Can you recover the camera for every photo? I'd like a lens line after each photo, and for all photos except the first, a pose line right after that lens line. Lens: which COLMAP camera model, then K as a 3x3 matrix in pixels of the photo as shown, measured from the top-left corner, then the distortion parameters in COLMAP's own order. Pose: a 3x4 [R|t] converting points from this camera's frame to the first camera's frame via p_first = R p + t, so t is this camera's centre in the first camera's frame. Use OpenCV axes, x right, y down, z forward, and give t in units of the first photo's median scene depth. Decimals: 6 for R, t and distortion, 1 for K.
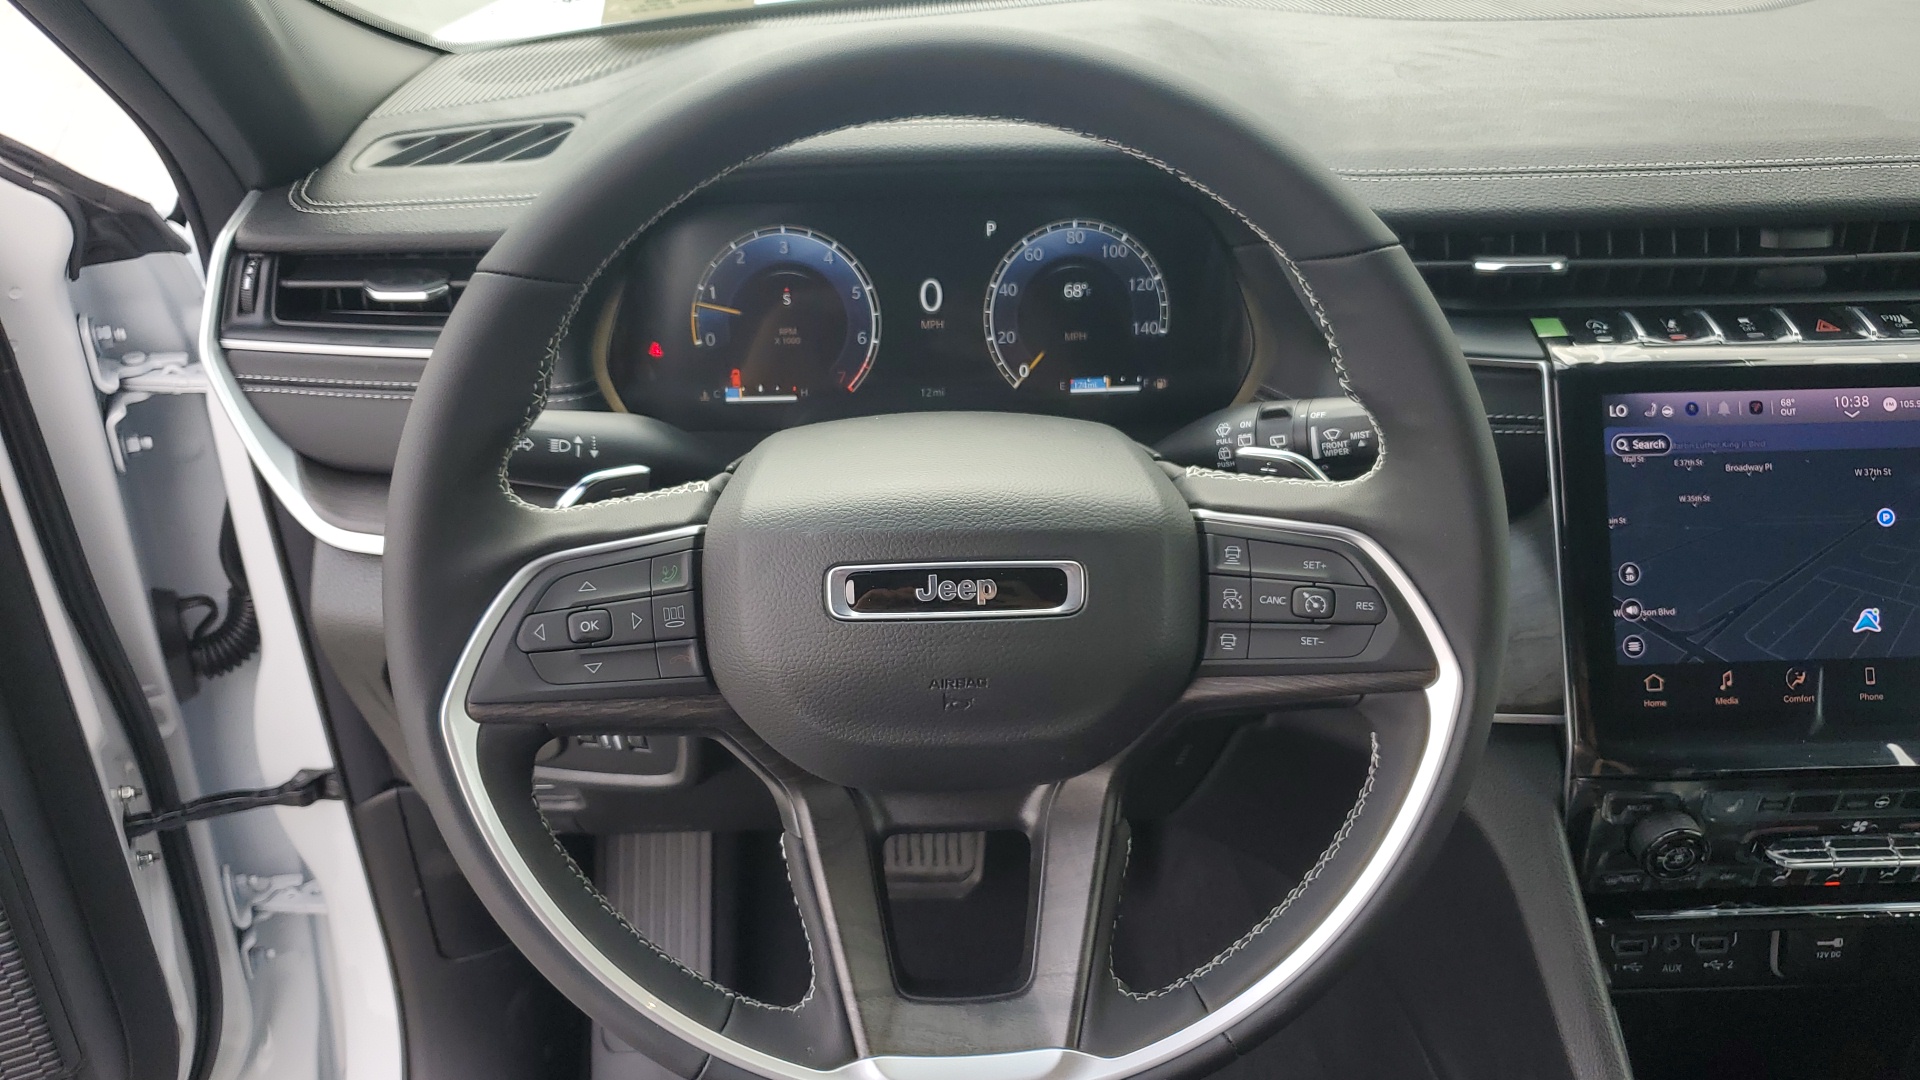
lens RADIAL K [[1485.9, 0, 942.4], [0, 1485.9, 565.1], [0, 0, 1]] dist [0.055480, -0.096779]
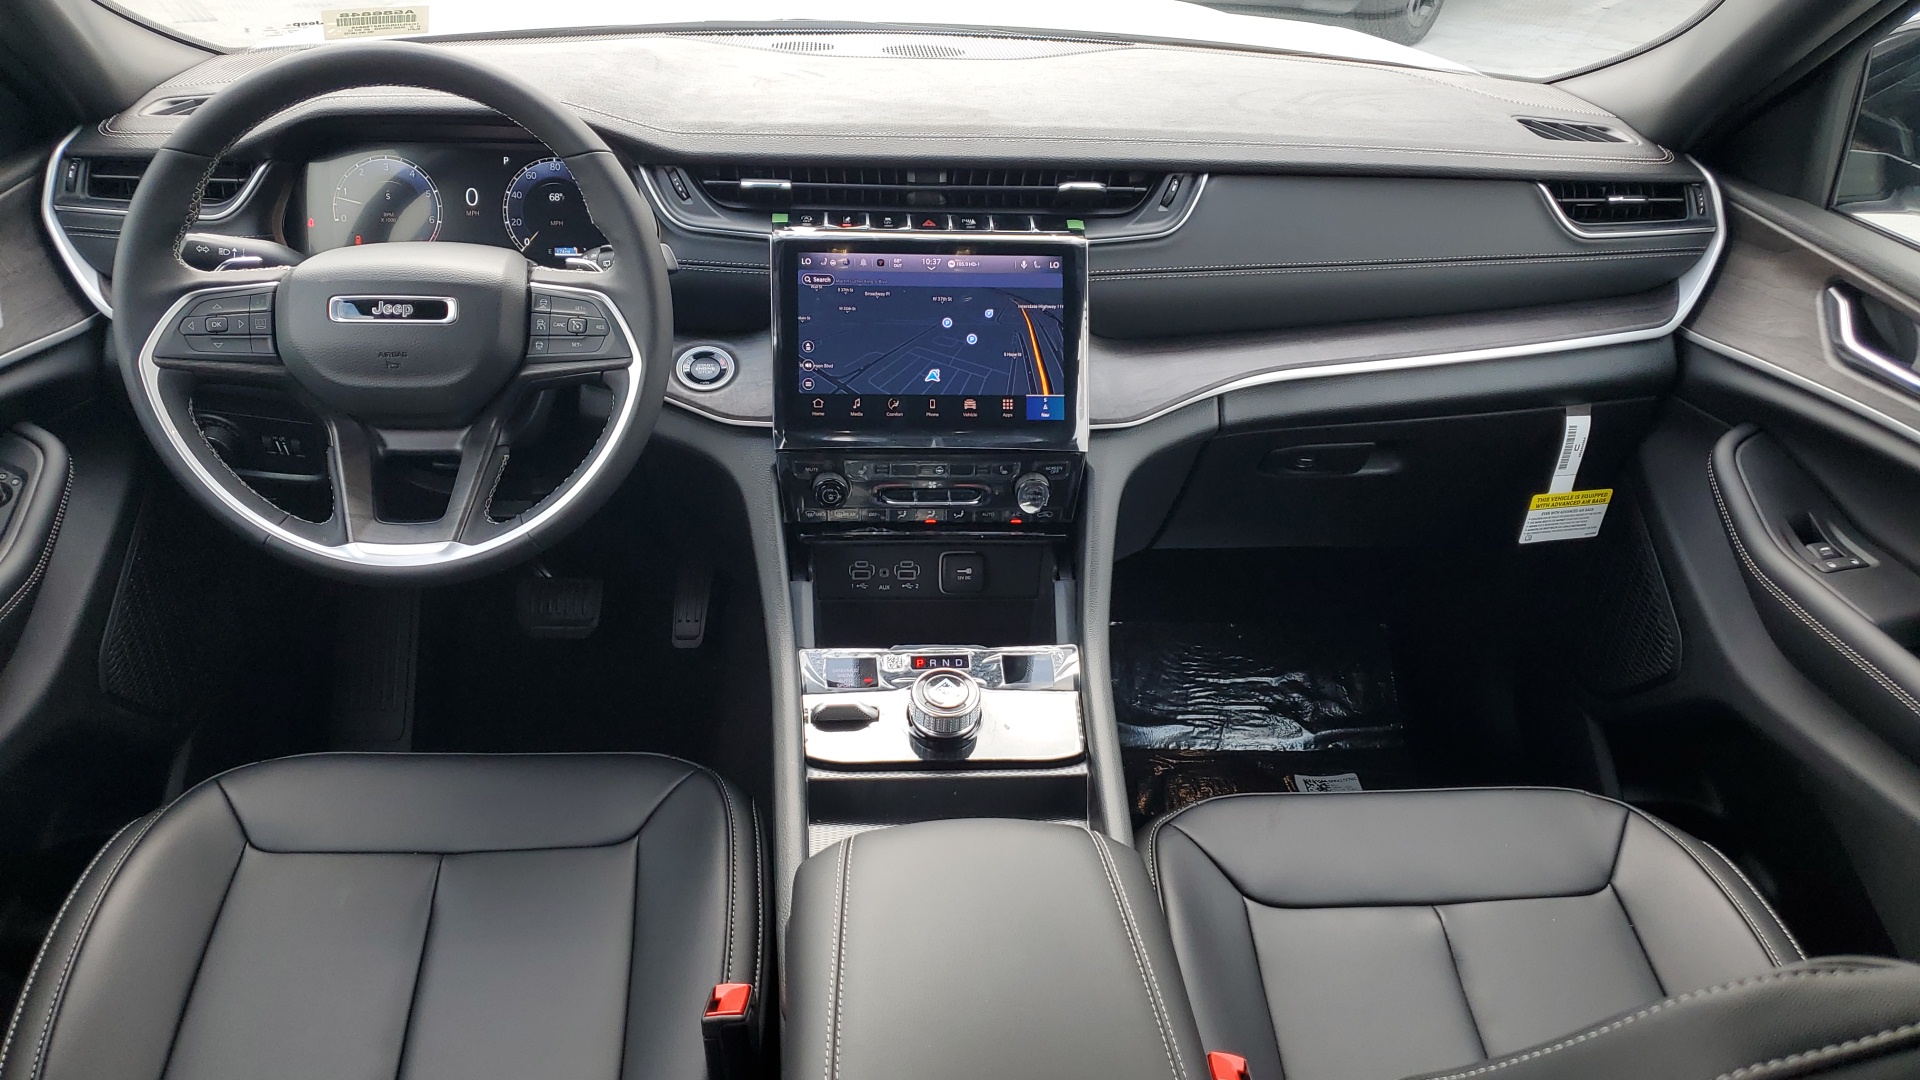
lens RADIAL K [[1485.9, 0, 949.2], [0, 1485.9, 565.9], [0, 0, 1]] dist [0.055480, -0.096779]
pose [[0.998798, 0.021714, 0.043933, 0.553000], [-0.020802, 0.999561, -0.021115, 0.317500], [-0.044372, 0.020176, 0.998811, -0.885124]]
